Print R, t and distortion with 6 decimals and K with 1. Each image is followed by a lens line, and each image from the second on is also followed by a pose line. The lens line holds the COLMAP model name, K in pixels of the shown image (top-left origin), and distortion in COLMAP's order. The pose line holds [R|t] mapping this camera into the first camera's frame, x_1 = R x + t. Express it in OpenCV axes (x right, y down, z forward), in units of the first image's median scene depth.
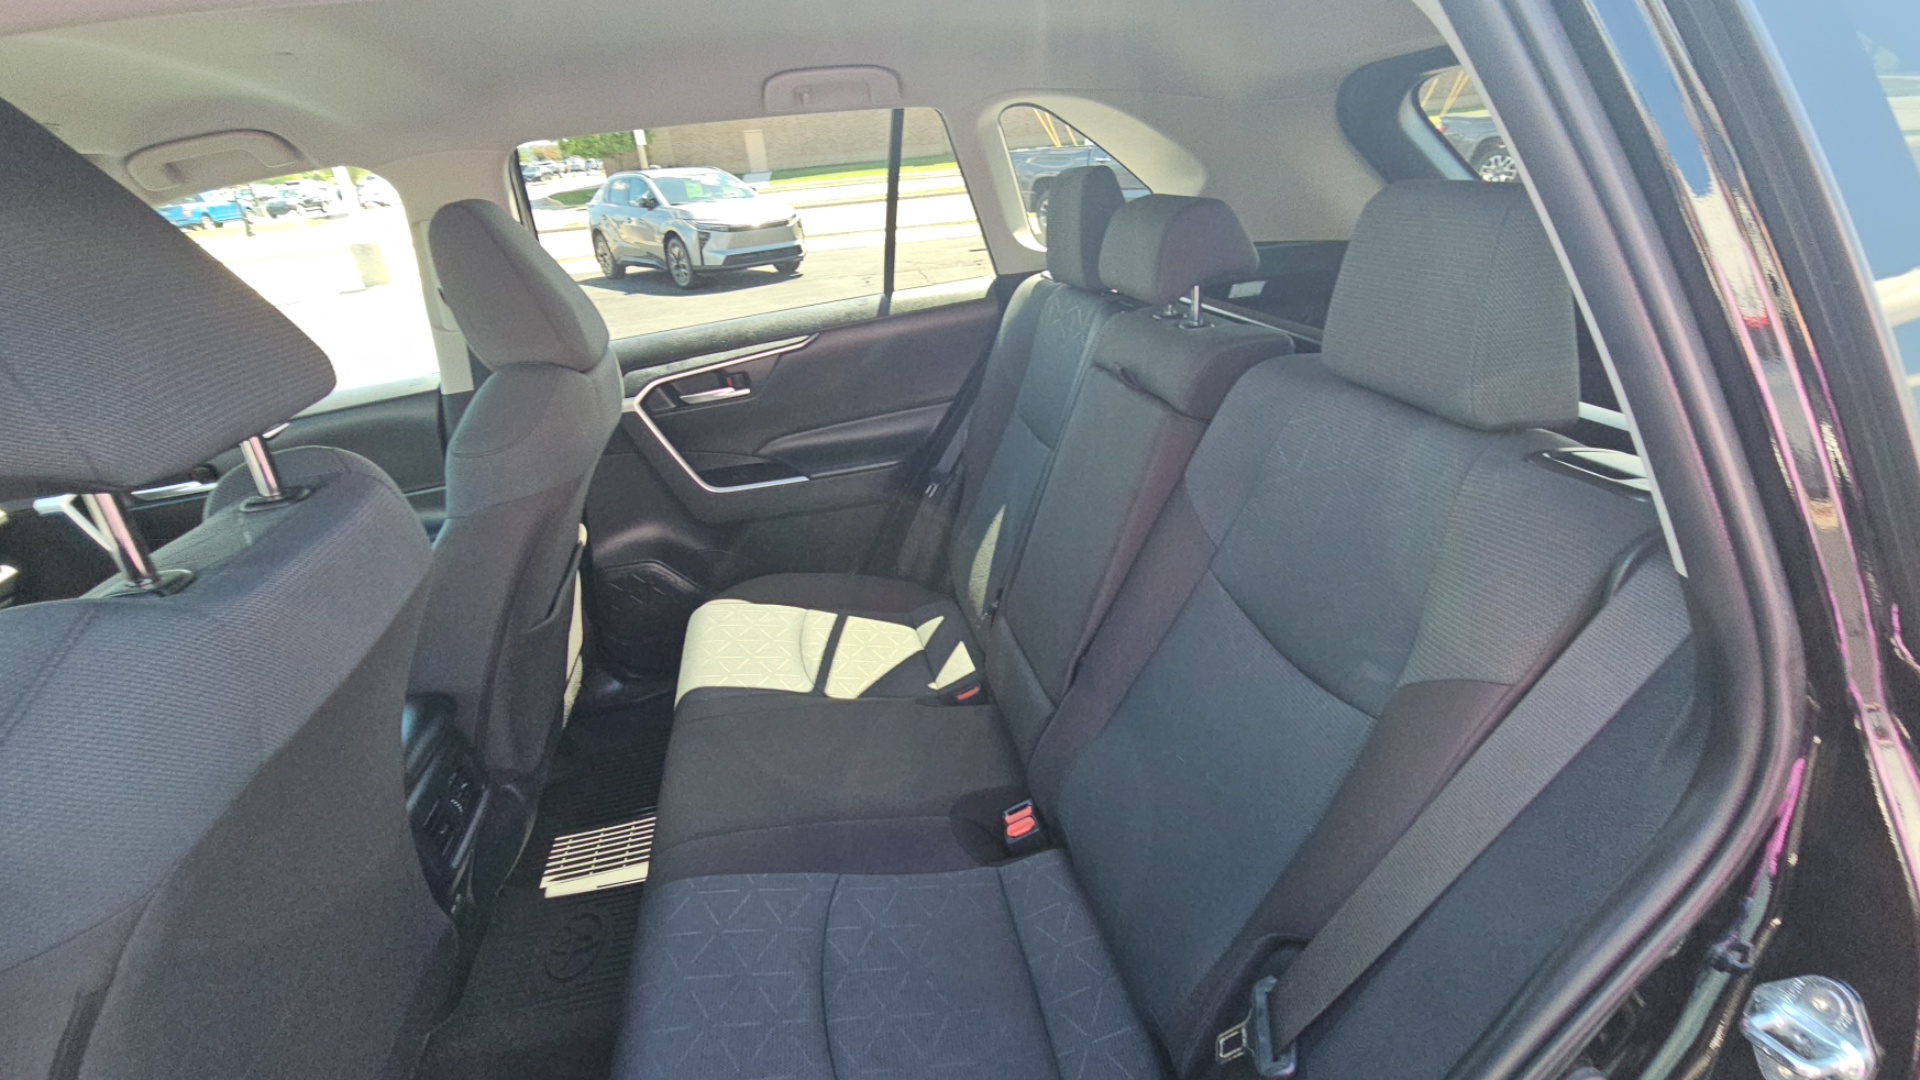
lens RADIAL K [[864.9, 0, 980.0], [0, 864.9, 538.6], [0, 0, 1]] dist [0.010497, -0.007568]
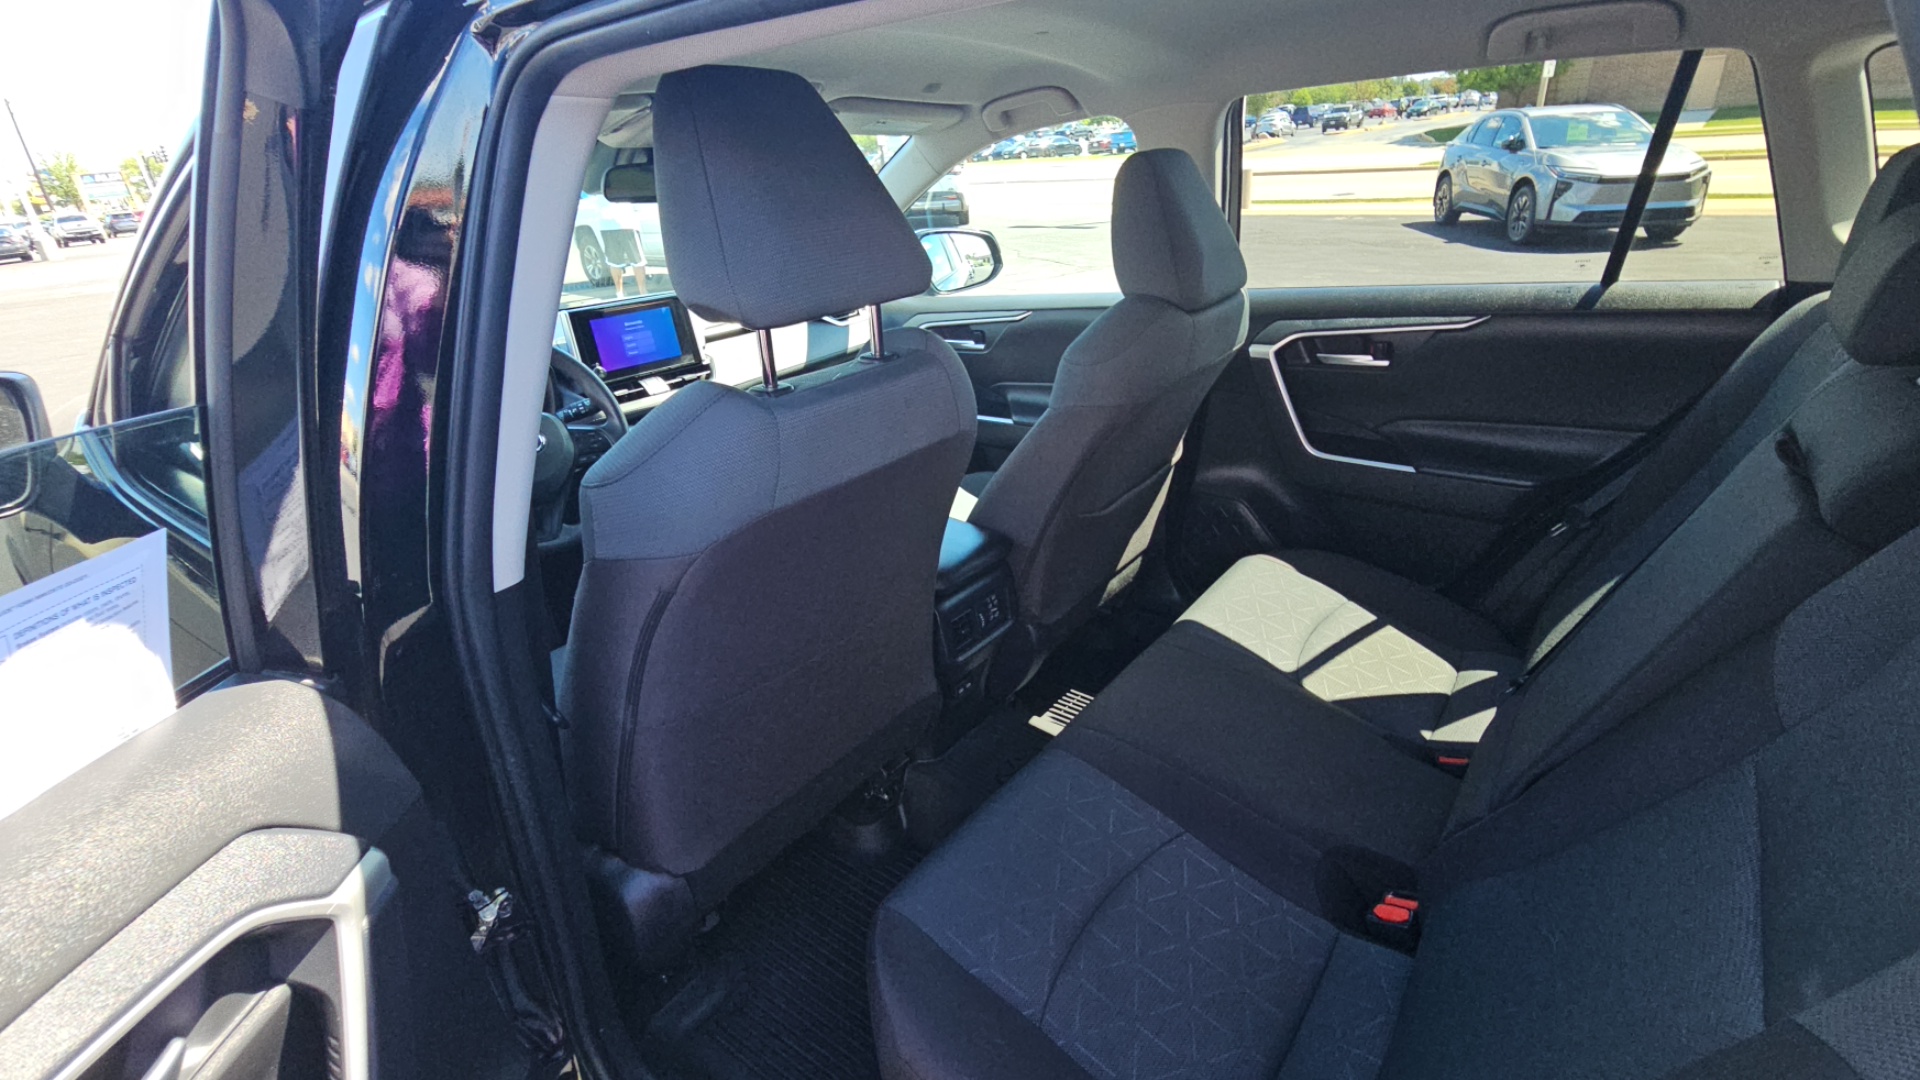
lens RADIAL K [[864.9, 0, 980.0], [0, 864.9, 538.6], [0, 0, 1]] dist [0.010497, -0.007568]
pose [[0.641995, 0.352689, -0.680774, 0.153784], [-0.309444, 0.931578, 0.190806, -0.034939], [0.701489, 0.088165, 0.707206, 0.038942]]
